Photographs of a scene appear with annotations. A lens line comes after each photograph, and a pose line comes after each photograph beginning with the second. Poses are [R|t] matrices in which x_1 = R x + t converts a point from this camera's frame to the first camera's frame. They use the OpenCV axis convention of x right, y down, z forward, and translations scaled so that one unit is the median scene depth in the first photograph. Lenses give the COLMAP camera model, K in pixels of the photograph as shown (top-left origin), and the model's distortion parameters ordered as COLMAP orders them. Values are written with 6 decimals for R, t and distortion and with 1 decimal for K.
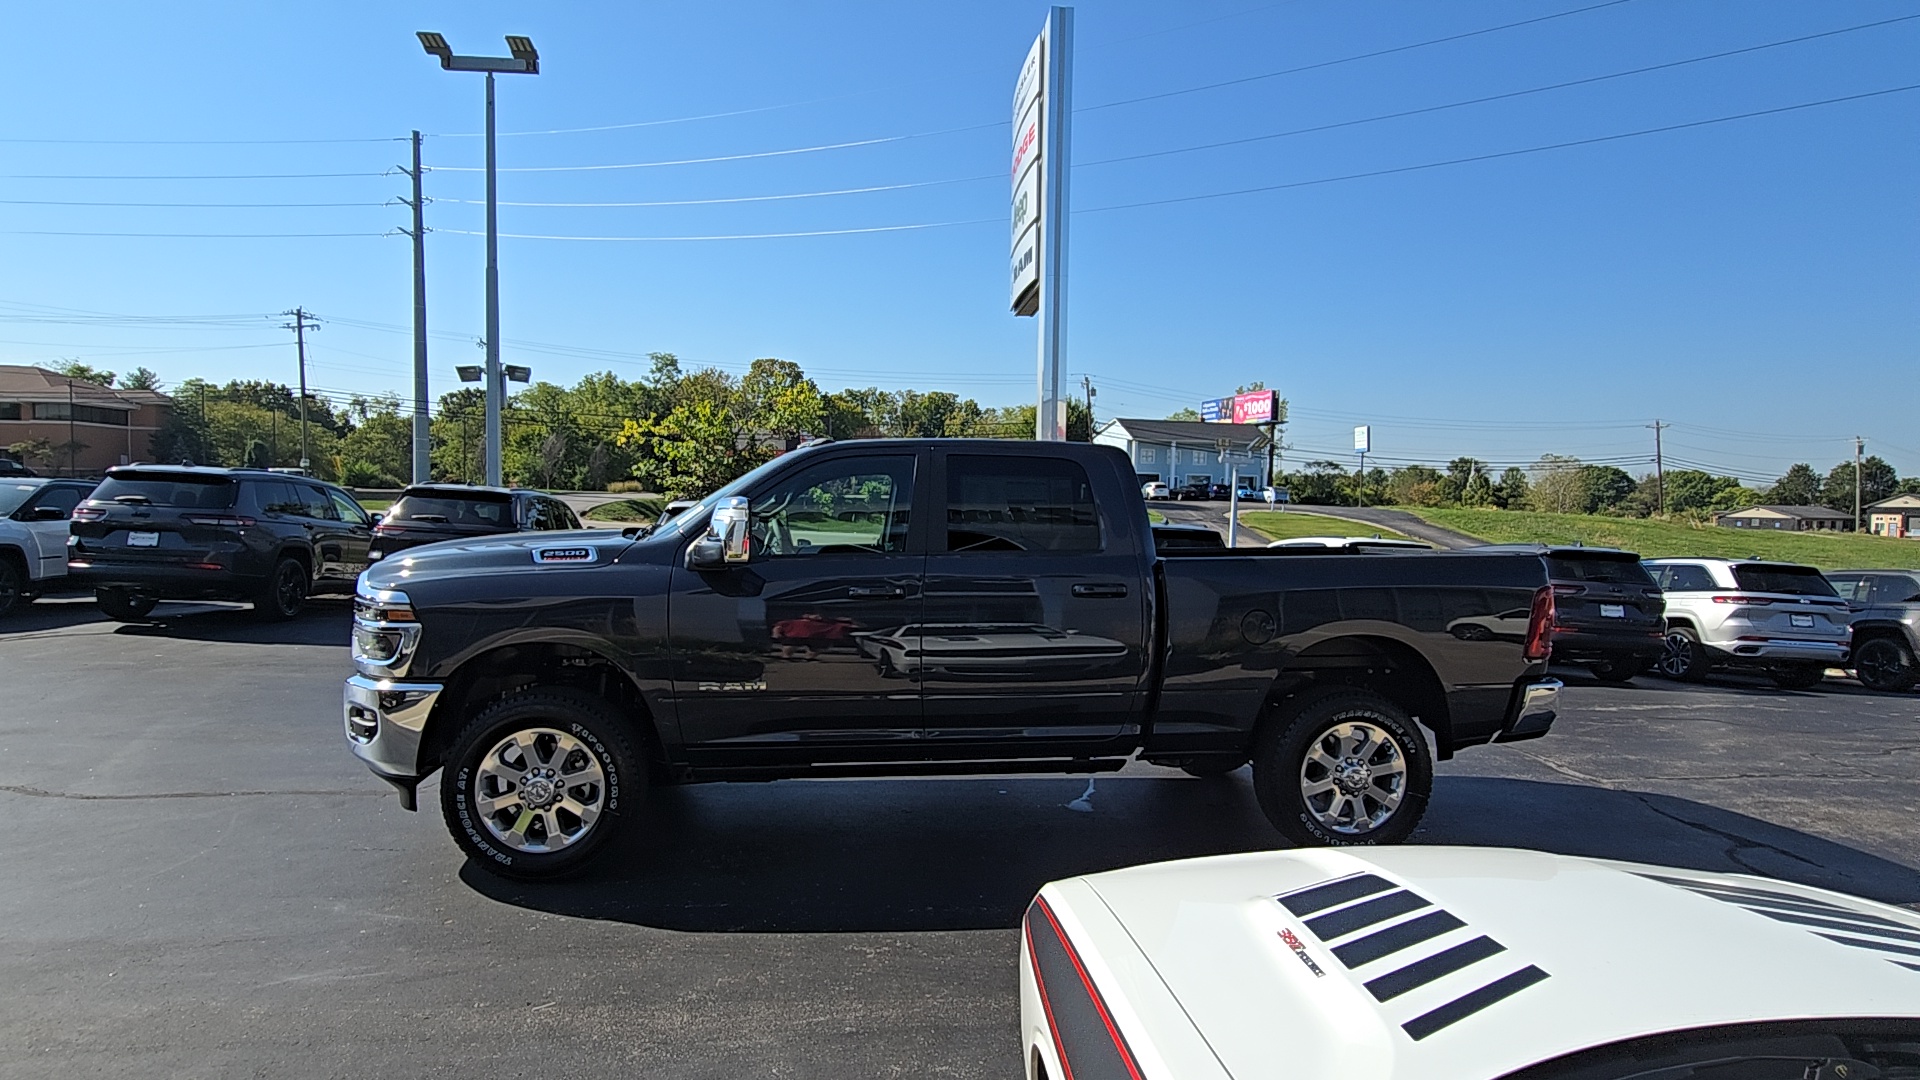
lens RADIAL K [[972.8, 0, 954.0], [0, 972.8, 548.4], [0, 0, 1]] dist [-0.000458, 0.000766]
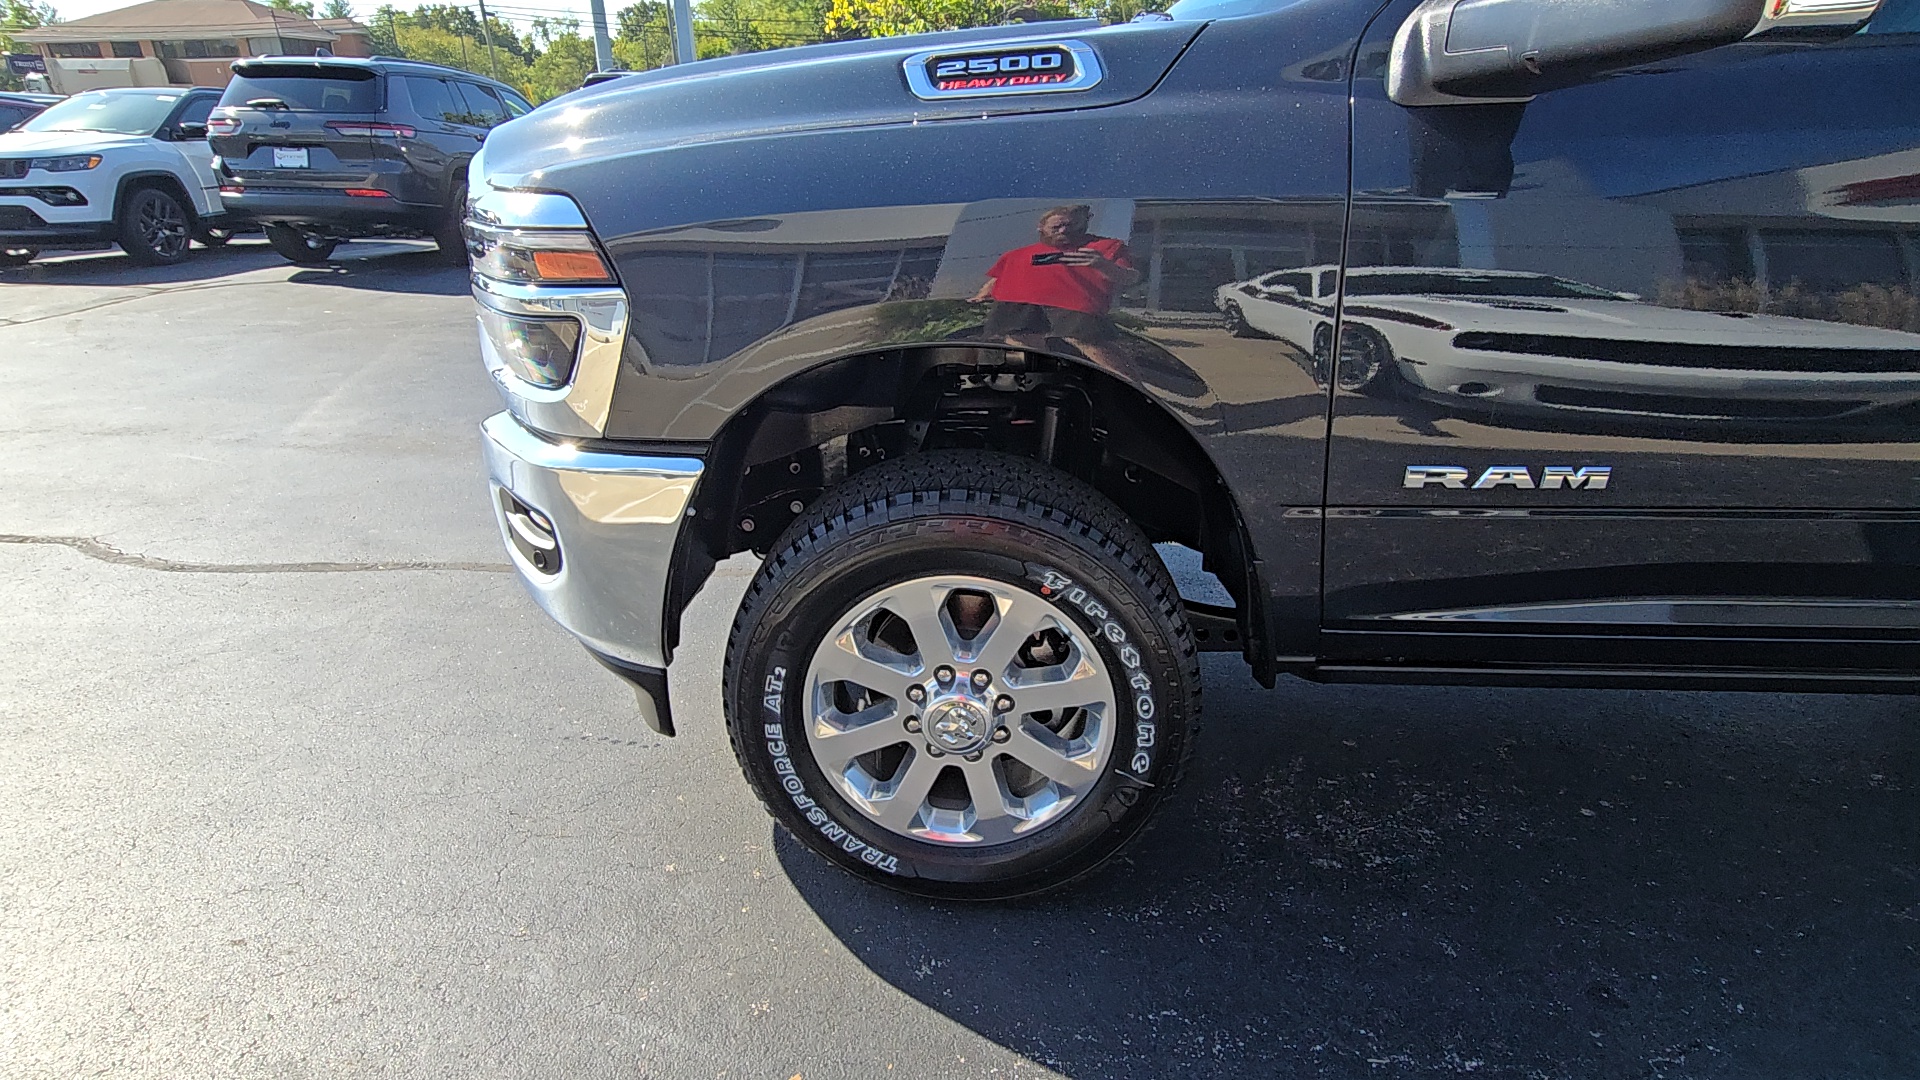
lens RADIAL K [[972.8, 0, 947.9], [0, 972.8, 541.0], [0, 0, 1]] dist [-0.000458, 0.000766]
pose [[0.980770, 0.048108, -0.189143, -0.148311], [0.021379, 0.936828, 0.349137, 0.017263], [0.193991, -0.346467, 0.917784, 0.273386]]
